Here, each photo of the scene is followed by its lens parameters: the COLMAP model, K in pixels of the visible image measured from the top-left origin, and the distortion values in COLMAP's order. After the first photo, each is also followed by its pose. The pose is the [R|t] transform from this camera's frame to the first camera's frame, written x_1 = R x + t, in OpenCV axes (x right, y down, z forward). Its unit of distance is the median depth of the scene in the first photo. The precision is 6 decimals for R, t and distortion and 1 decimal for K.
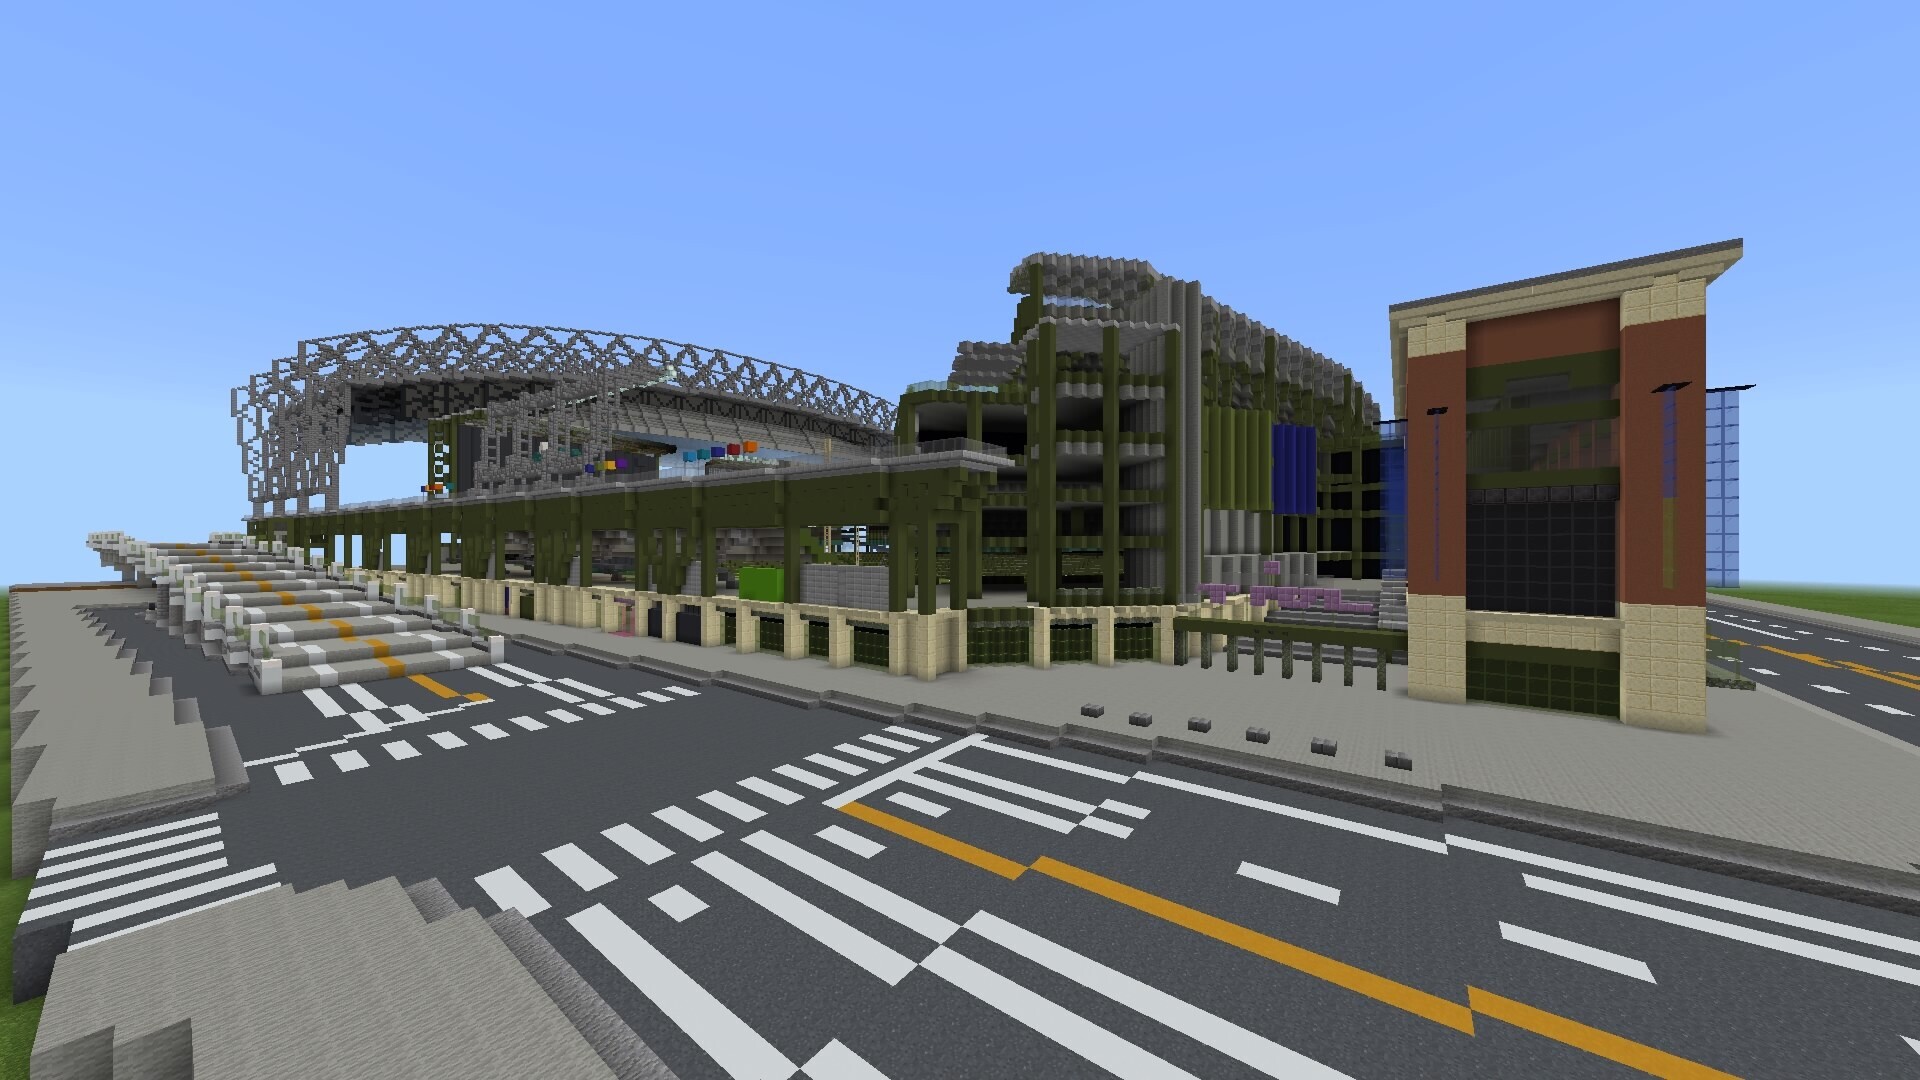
lens RADIAL K [[593.9, 0, 959.4], [0, 593.9, 540.9], [0, 0, 1]] dist [-0.000105, -0.000013]
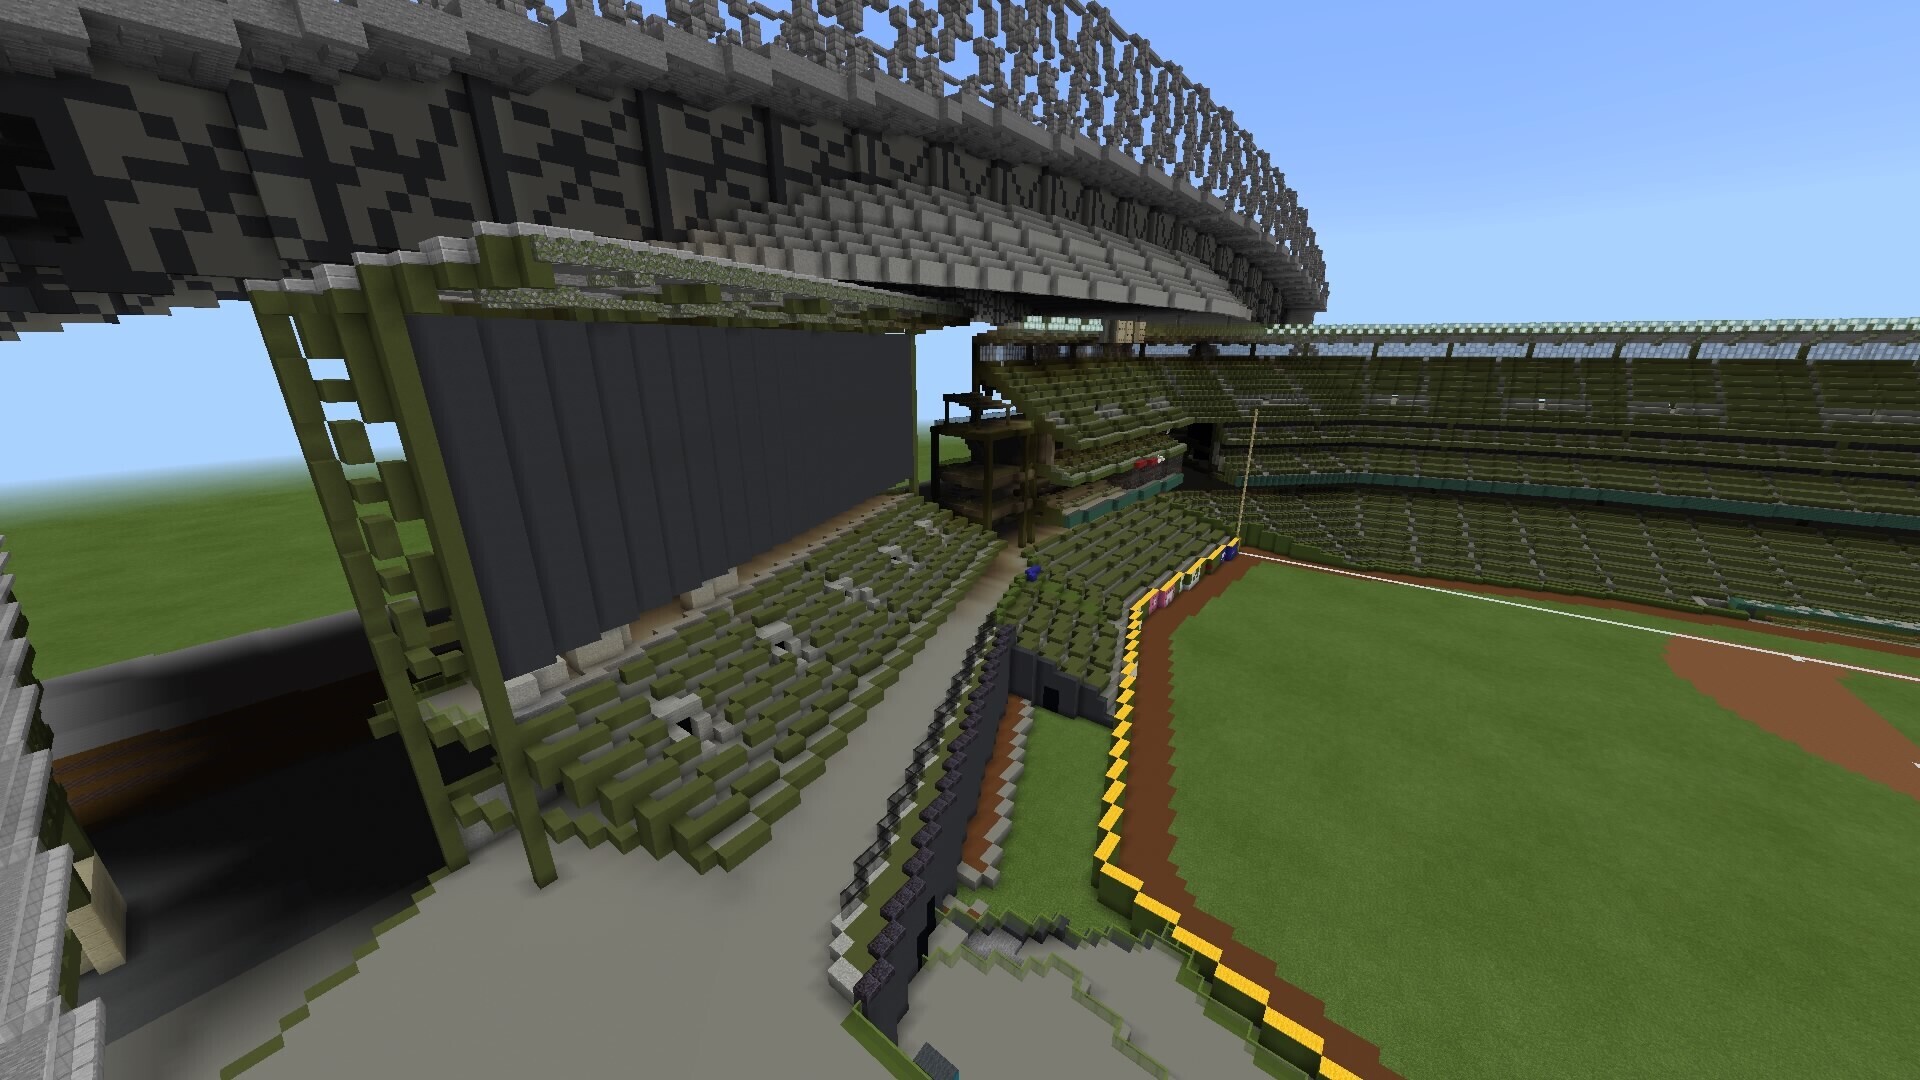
lens RADIAL K [[593.9, 0, 960.1], [0, 593.9, 544.7], [0, 0, 1]] dist [-0.000105, -0.000013]
pose [[0.999979, 0.006474, -0.000446, -0.650812], [-0.006002, 0.948743, 0.315992, -0.184432], [0.002468, -0.315982, 0.948762, 0.777516]]
